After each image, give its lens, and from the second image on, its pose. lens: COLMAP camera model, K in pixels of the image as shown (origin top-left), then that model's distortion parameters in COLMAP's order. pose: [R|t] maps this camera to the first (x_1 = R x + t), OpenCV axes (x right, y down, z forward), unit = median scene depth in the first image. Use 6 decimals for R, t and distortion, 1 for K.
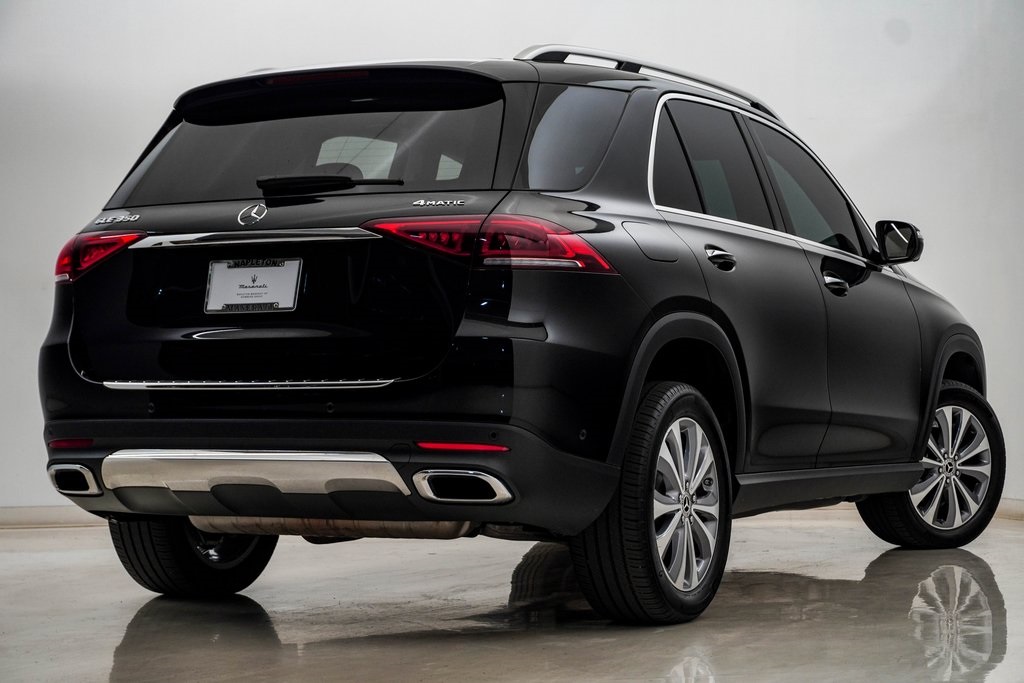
lens RADIAL K [[2200.4, 0, 516.7], [0, 2200.4, 345.1], [0, 0, 1]] dist [-0.018759, 0.000000]
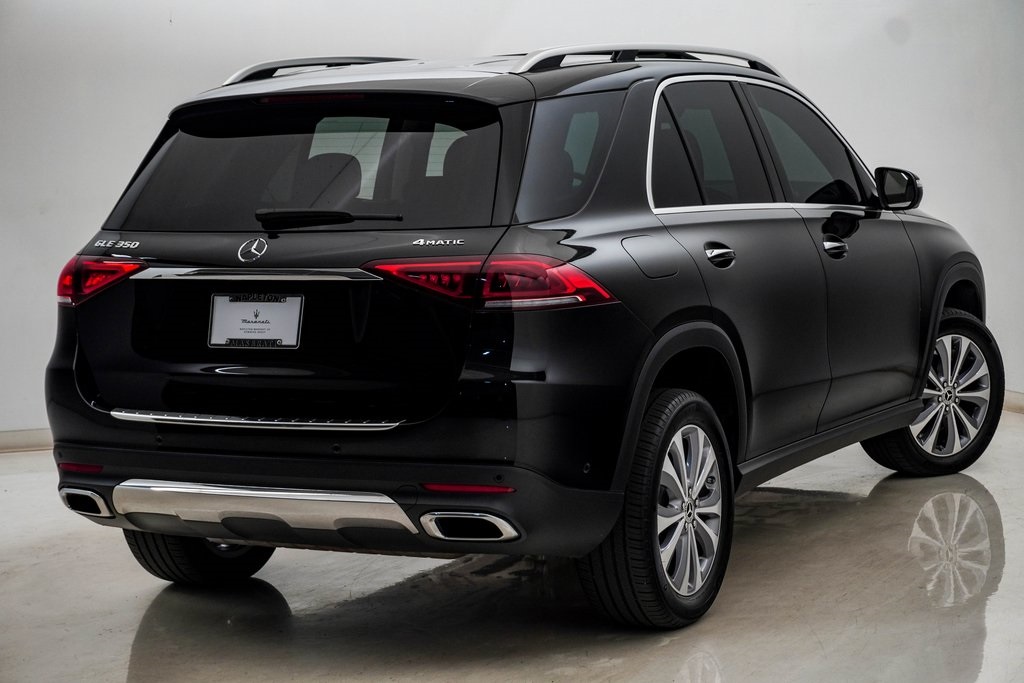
lens RADIAL K [[2200.4, 0, 514.7], [0, 2200.4, 342.2], [0, 0, 1]] dist [-0.018759, 0.000000]
pose [[0.999754, -0.022098, -0.001950, 0.000197], [0.022175, 0.993058, 0.115518, -0.129066], [-0.000616, -0.115533, 0.993303, 0.000802]]
